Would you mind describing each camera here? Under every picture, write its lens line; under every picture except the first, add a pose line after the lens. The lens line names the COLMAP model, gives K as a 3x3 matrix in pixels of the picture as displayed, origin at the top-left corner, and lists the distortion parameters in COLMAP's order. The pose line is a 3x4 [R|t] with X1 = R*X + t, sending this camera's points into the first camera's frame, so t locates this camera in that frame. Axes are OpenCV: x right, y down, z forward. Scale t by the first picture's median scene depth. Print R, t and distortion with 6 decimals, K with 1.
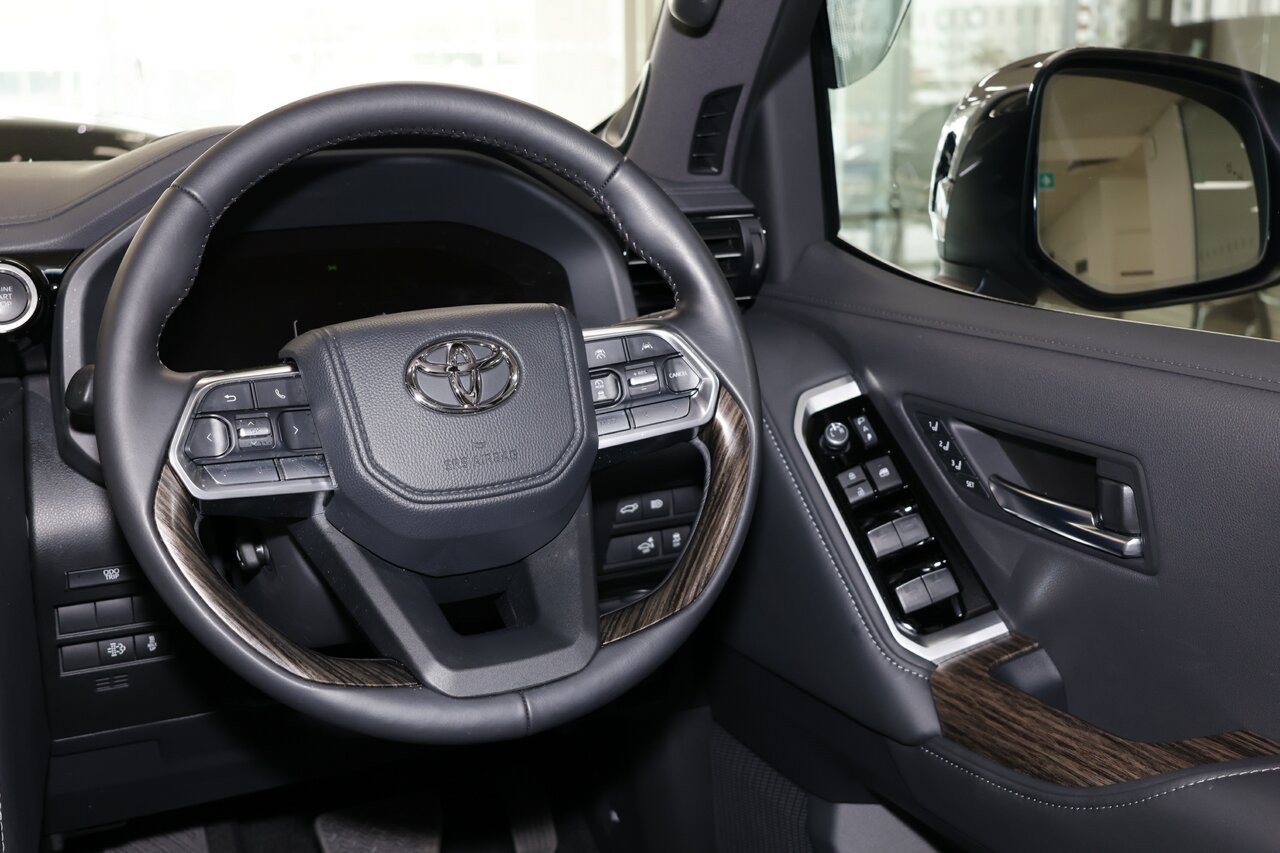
lens RADIAL K [[1452.9, 0, 640.0], [0, 1452.9, 426.5], [0, 0, 1]] dist [0.025183, -0.243152]
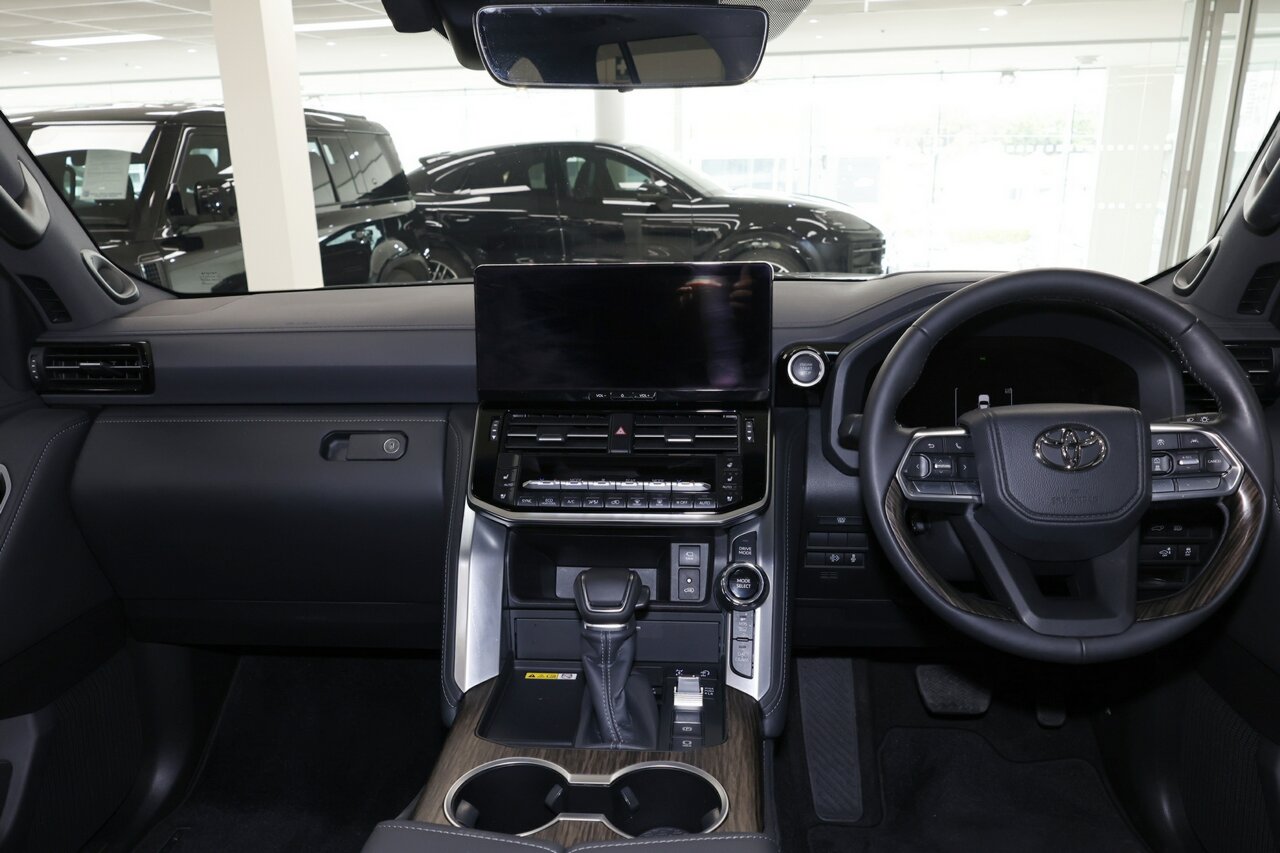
lens RADIAL K [[935.8, 0, 641.4], [0, 935.8, 450.3], [0, 0, 1]] dist [-0.000331, -0.003809]
pose [[0.874844, 0.138189, -0.464276, -0.049159], [-0.109633, 0.990060, 0.088103, -0.070212], [0.471836, -0.026177, 0.881298, -0.188287]]
